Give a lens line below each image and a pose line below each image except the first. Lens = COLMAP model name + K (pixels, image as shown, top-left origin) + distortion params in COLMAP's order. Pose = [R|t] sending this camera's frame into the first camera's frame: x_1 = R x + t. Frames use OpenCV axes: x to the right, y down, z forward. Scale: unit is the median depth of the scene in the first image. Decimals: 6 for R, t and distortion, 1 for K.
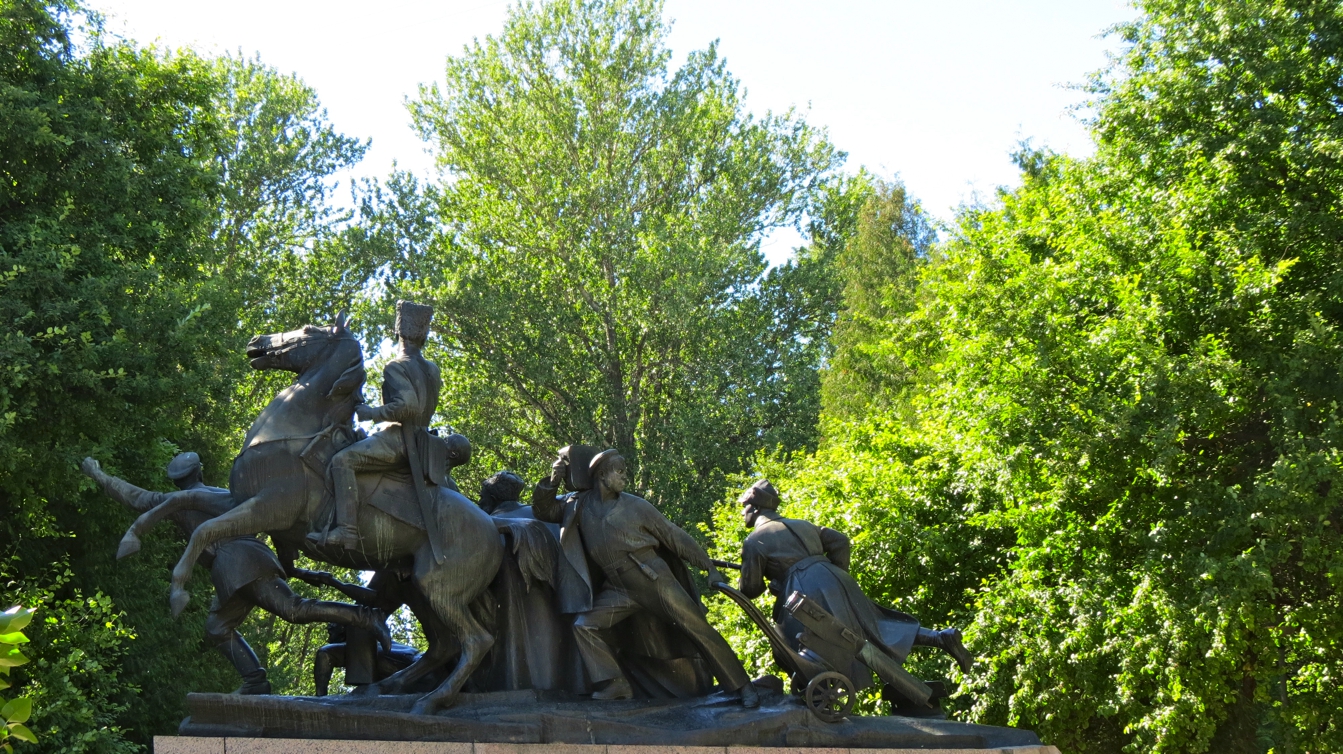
lens RADIAL K [[2468.6, 0, 671.5], [0, 2468.6, 377.0], [0, 0, 1]] dist [-0.048318, -0.169837]
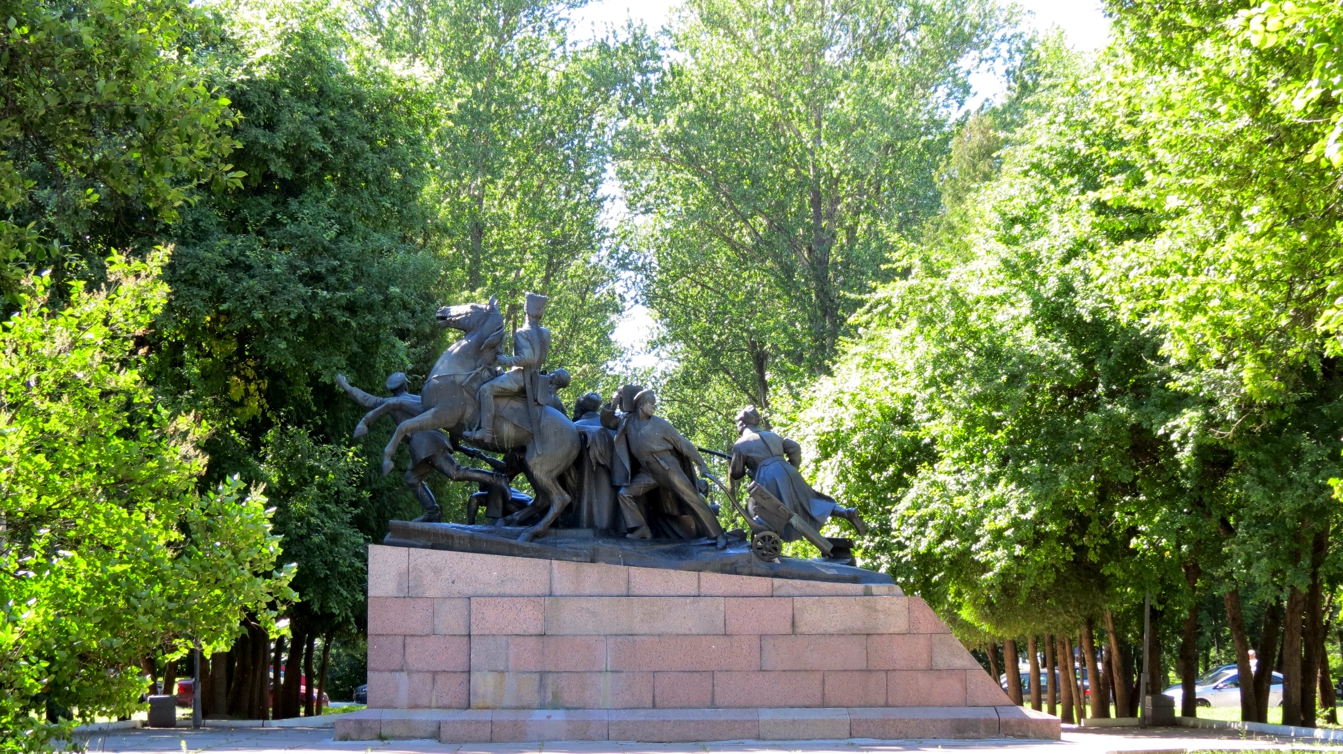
lens RADIAL K [[2468.6, 0, 671.5], [0, 2468.6, 377.0], [0, 0, 1]] dist [-0.048318, -0.169837]
pose [[0.992215, 0.063824, -0.106935, 0.169780], [-0.052756, 0.993249, 0.103316, -0.152798], [0.112807, -0.096870, 0.988884, -0.648571]]
